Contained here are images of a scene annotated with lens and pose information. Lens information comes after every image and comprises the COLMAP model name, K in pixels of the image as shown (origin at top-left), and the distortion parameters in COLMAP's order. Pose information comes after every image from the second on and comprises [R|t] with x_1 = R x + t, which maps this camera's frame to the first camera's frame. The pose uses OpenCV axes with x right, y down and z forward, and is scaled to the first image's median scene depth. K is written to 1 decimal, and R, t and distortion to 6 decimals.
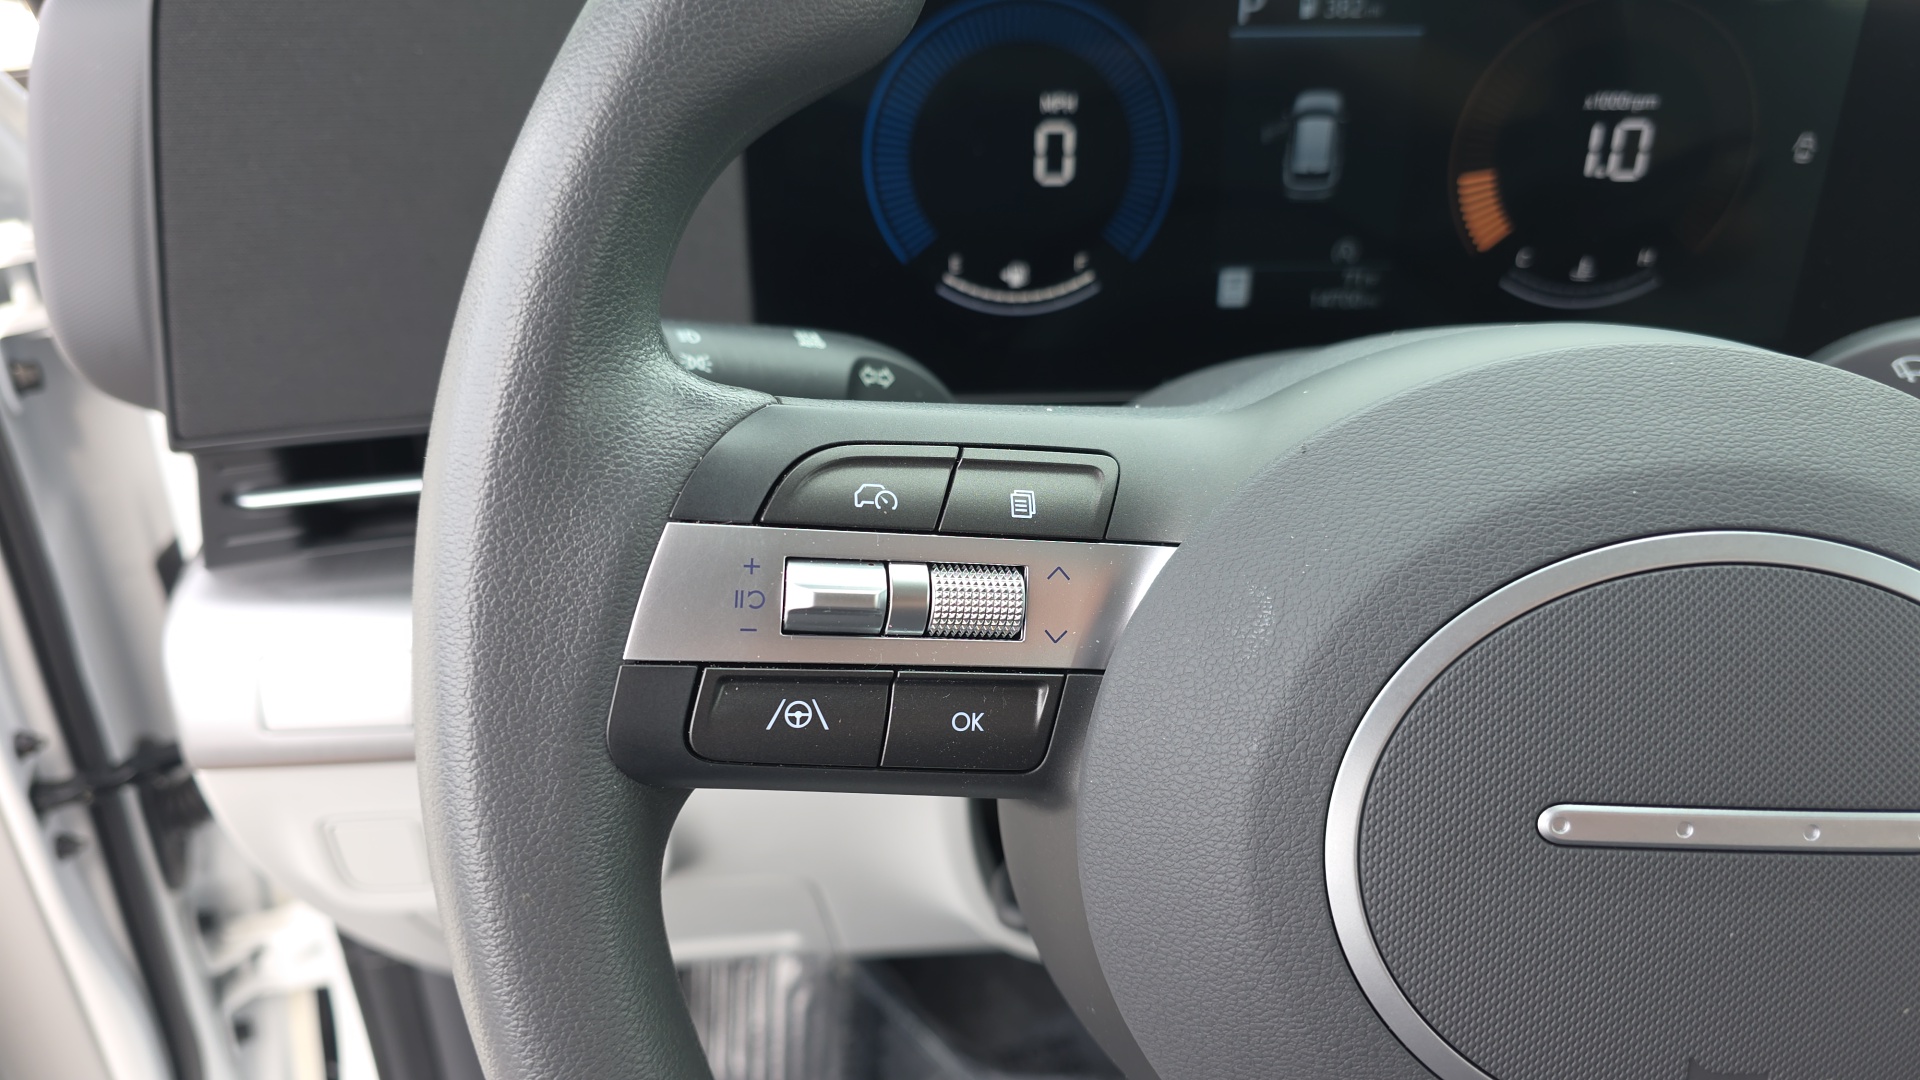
lens RADIAL K [[1348.4, 0, 935.6], [0, 1348.4, 538.3], [0, 0, 1]] dist [0.003288, -0.030473]
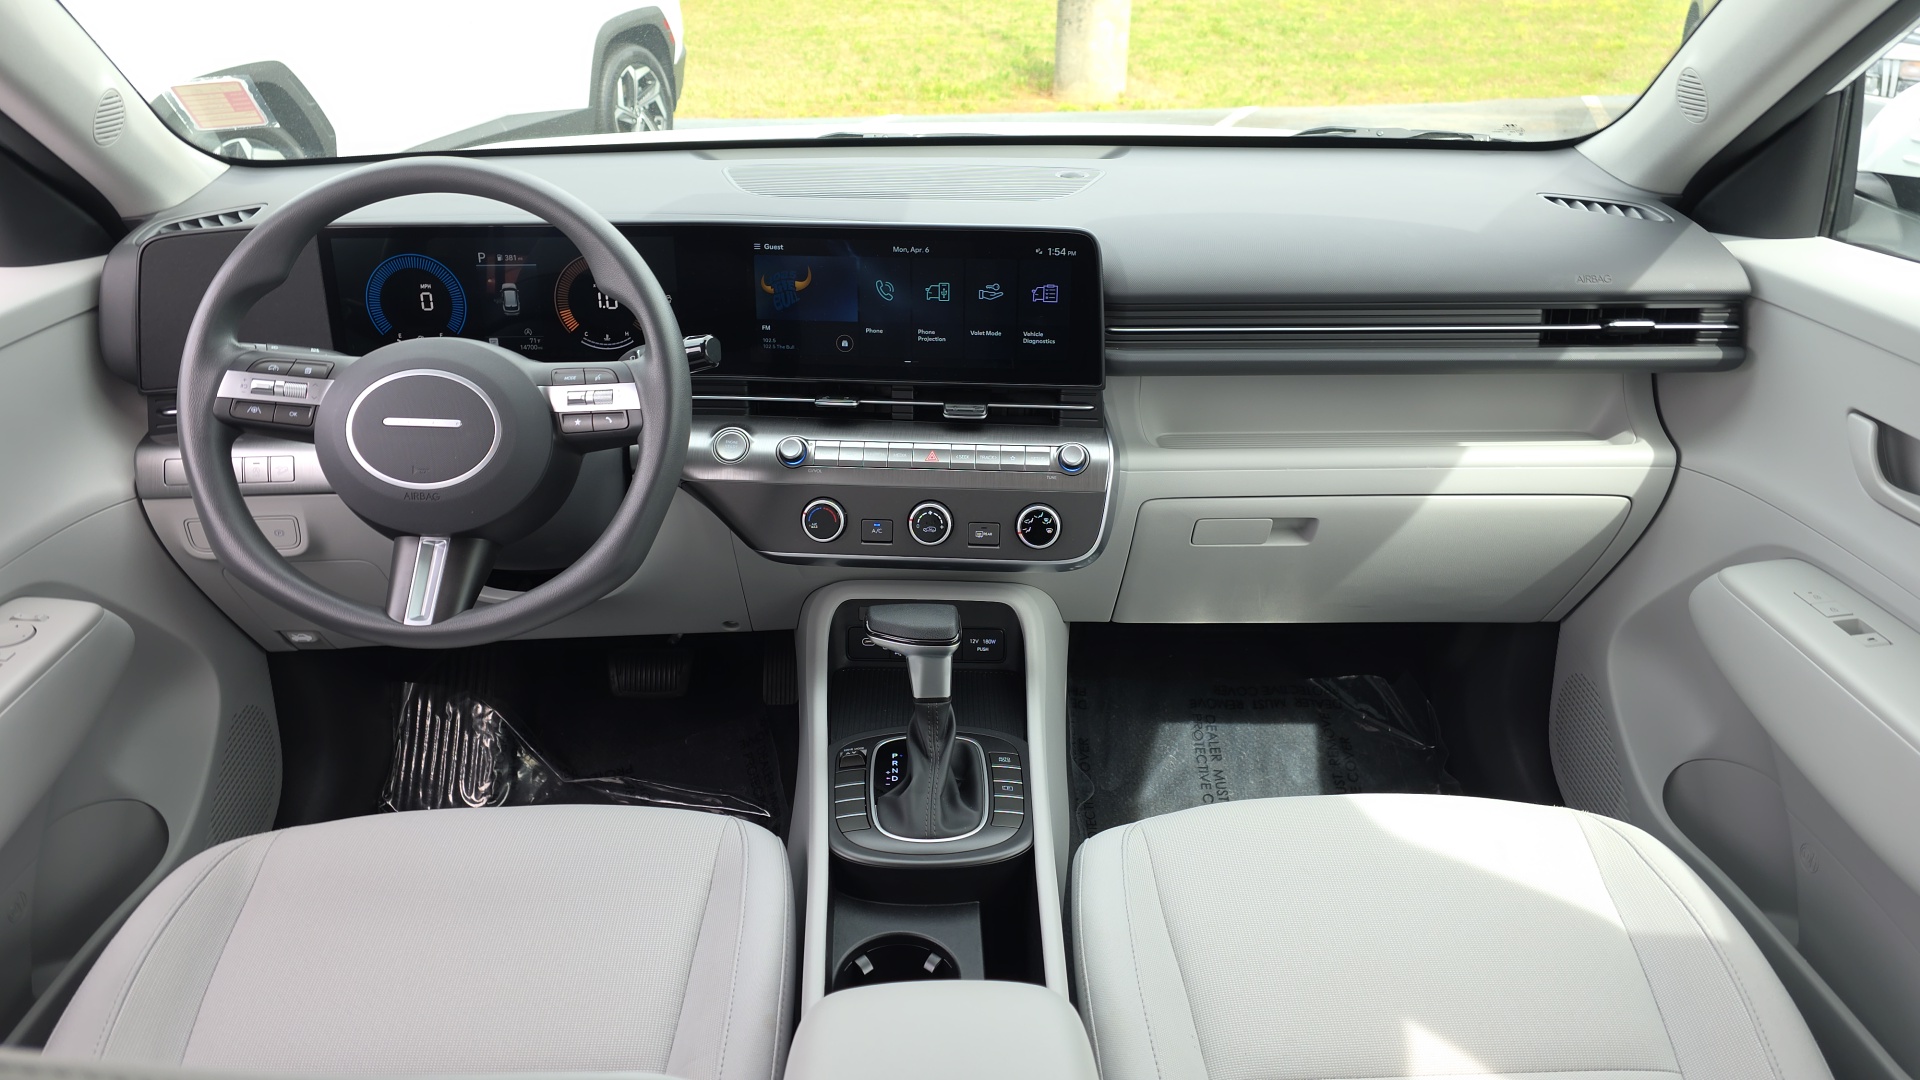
lens RADIAL K [[1311.9, 0, 955.3], [0, 1311.9, 522.2], [0, 0, 1]] dist [0.109100, -0.119879]
pose [[0.999981, -0.005378, -0.002924, 1.353484], [0.005005, 0.993306, -0.115407, 0.609785], [0.003525, 0.115391, 0.993314, -2.087557]]
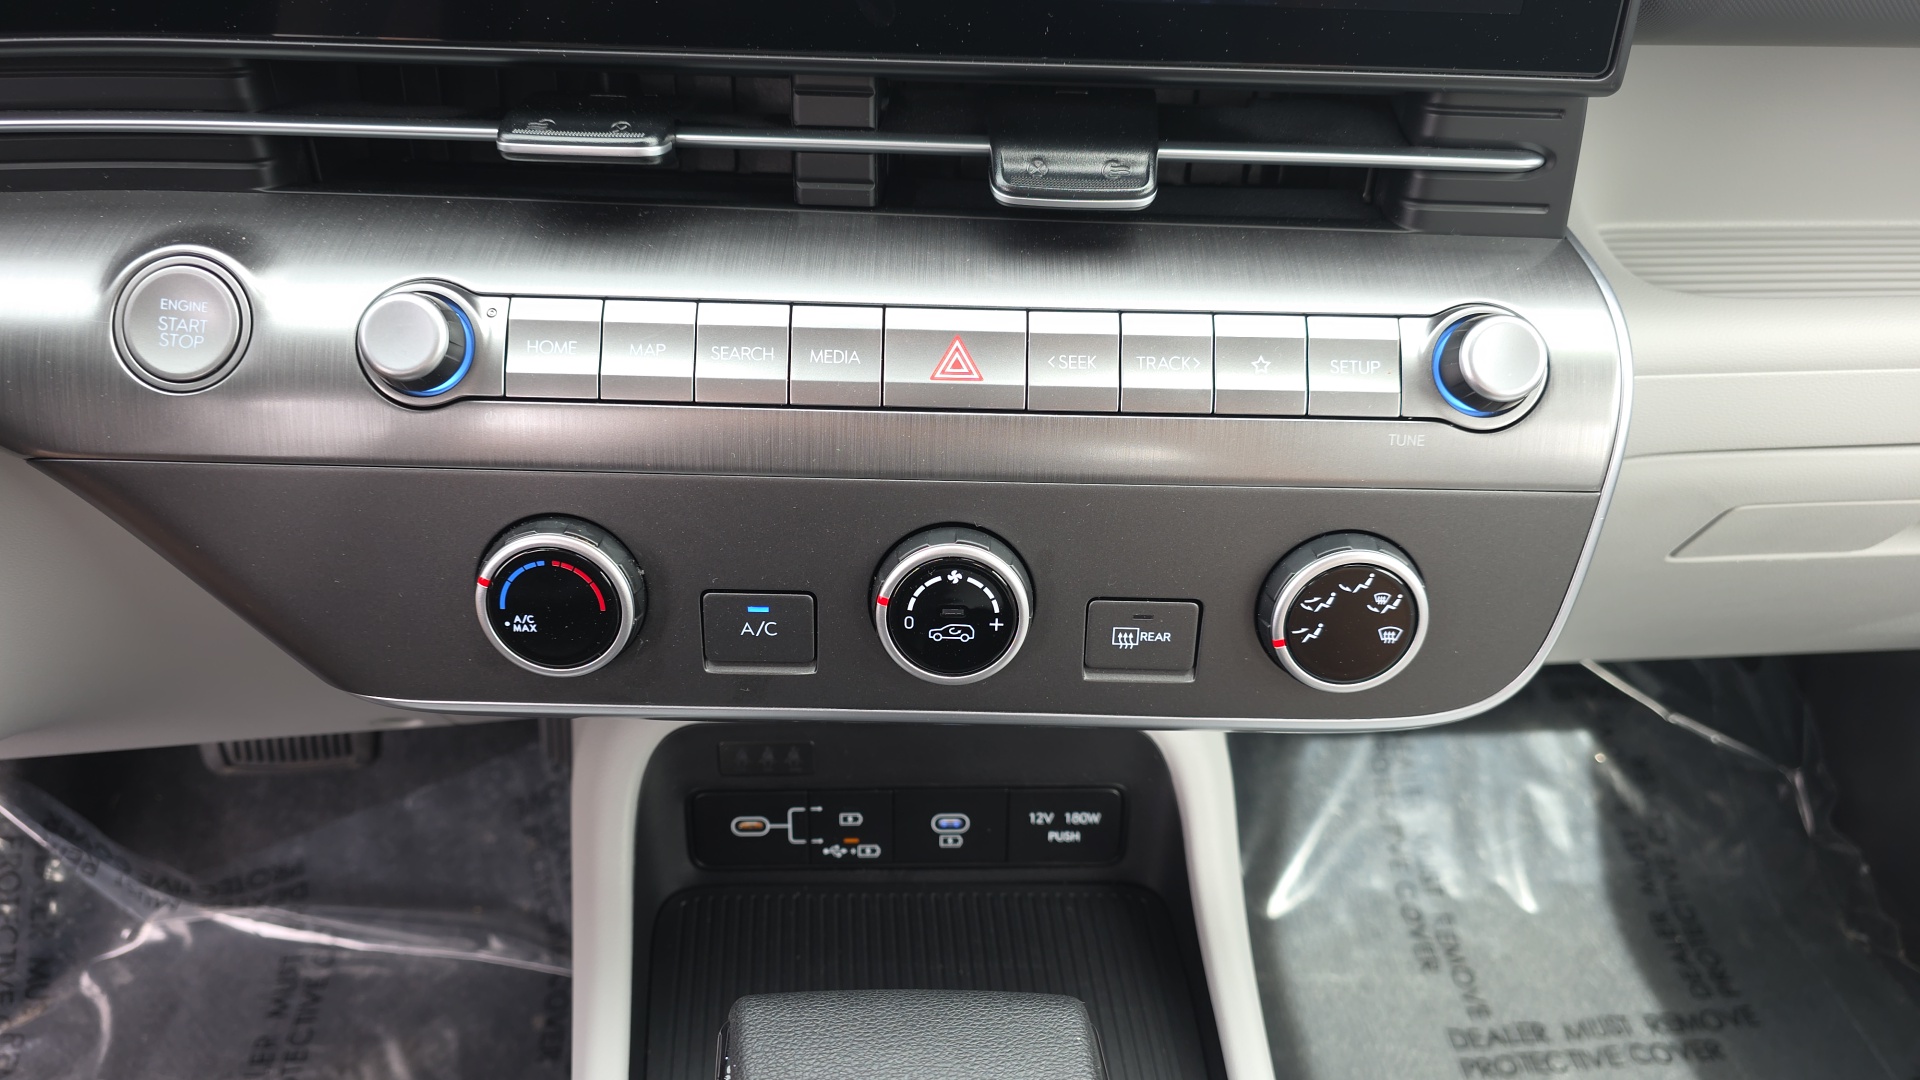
lens RADIAL K [[1290.7, 0, 952.4], [0, 1290.7, 548.9], [0, 0, 1]] dist [0.067264, -0.124755]
pose [[0.997066, -0.028505, 0.071042, 1.223490], [0.018897, 0.991013, 0.132426, 0.095275], [-0.074179, -0.130695, 0.988644, 0.209851]]
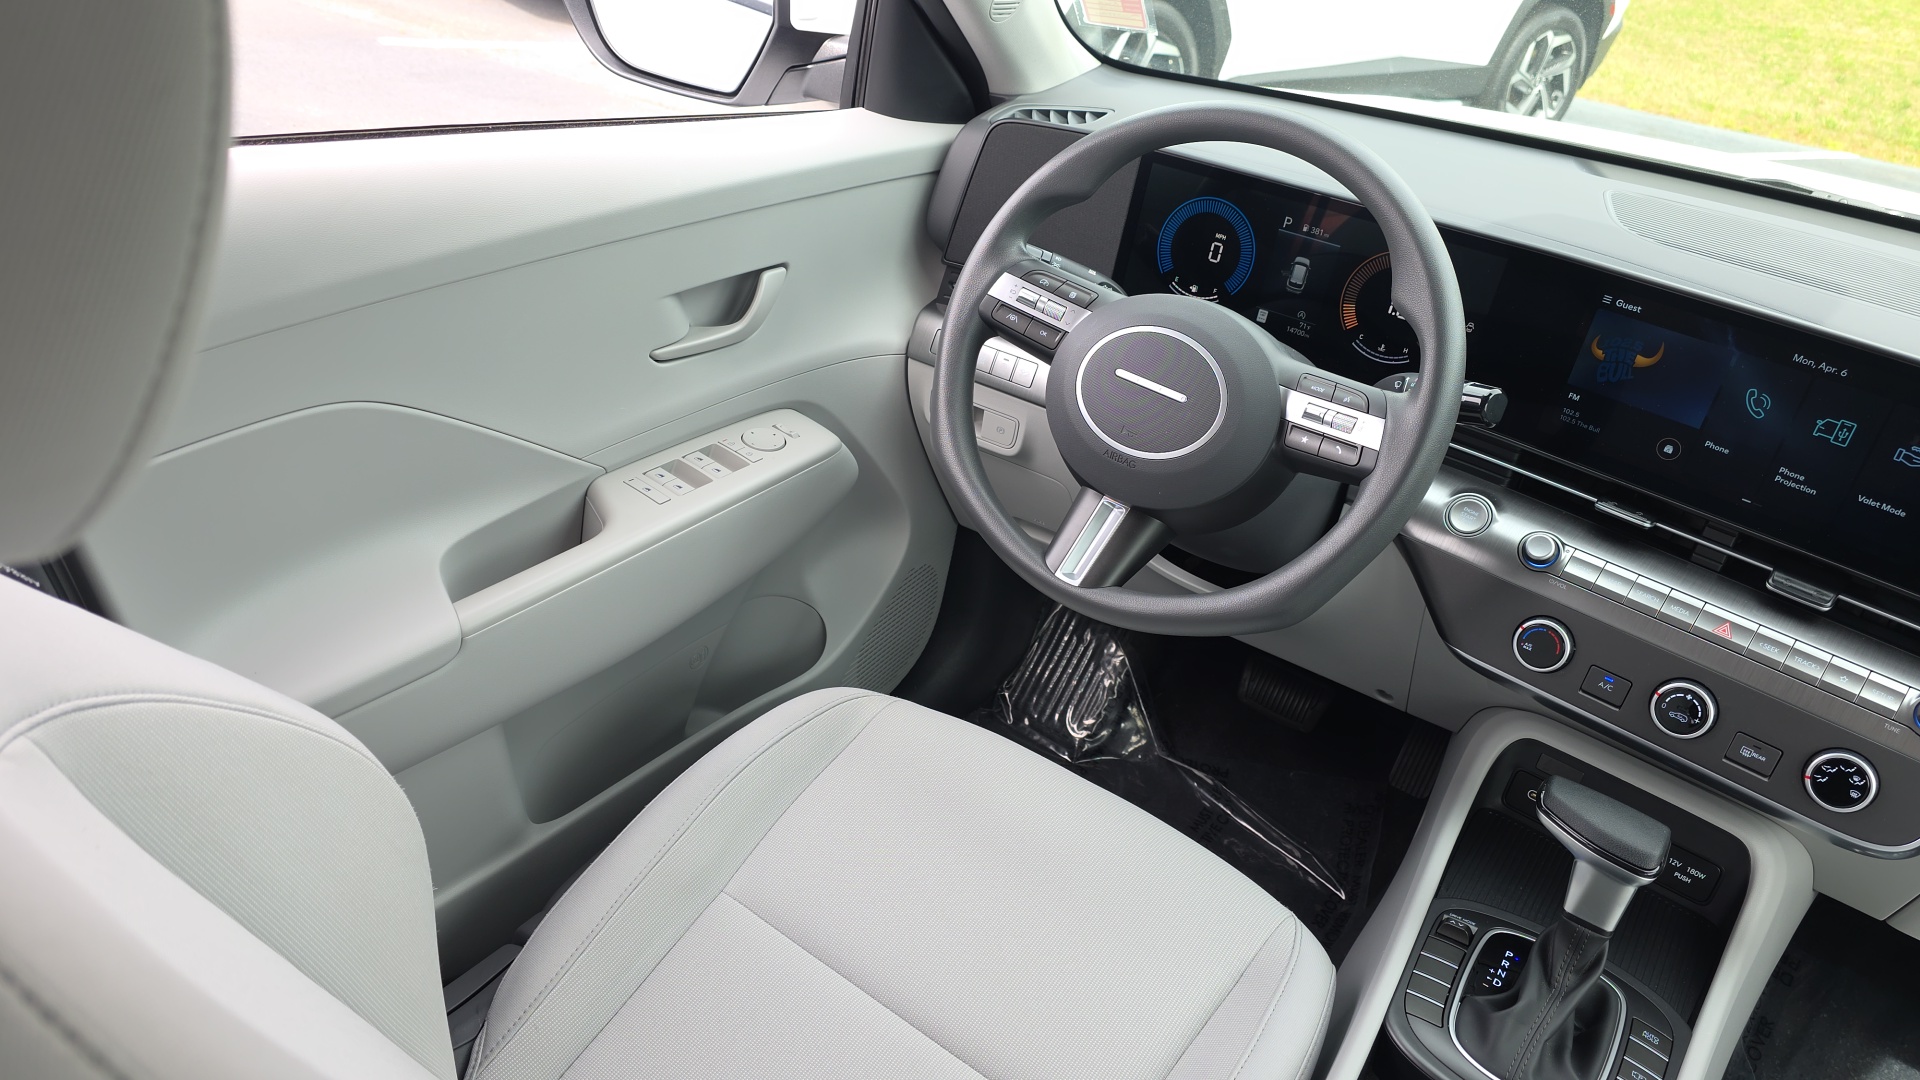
lens RADIAL K [[1328.6, 0, 960.0], [0, 1328.6, 540.0], [0, 0, 1]] dist [0.056984, -0.055413]
pose [[0.797959, 0.379707, -0.468065, 1.262134], [-0.409868, 0.911246, 0.040482, 0.408023], [0.441893, 0.159542, 0.882766, -1.757627]]
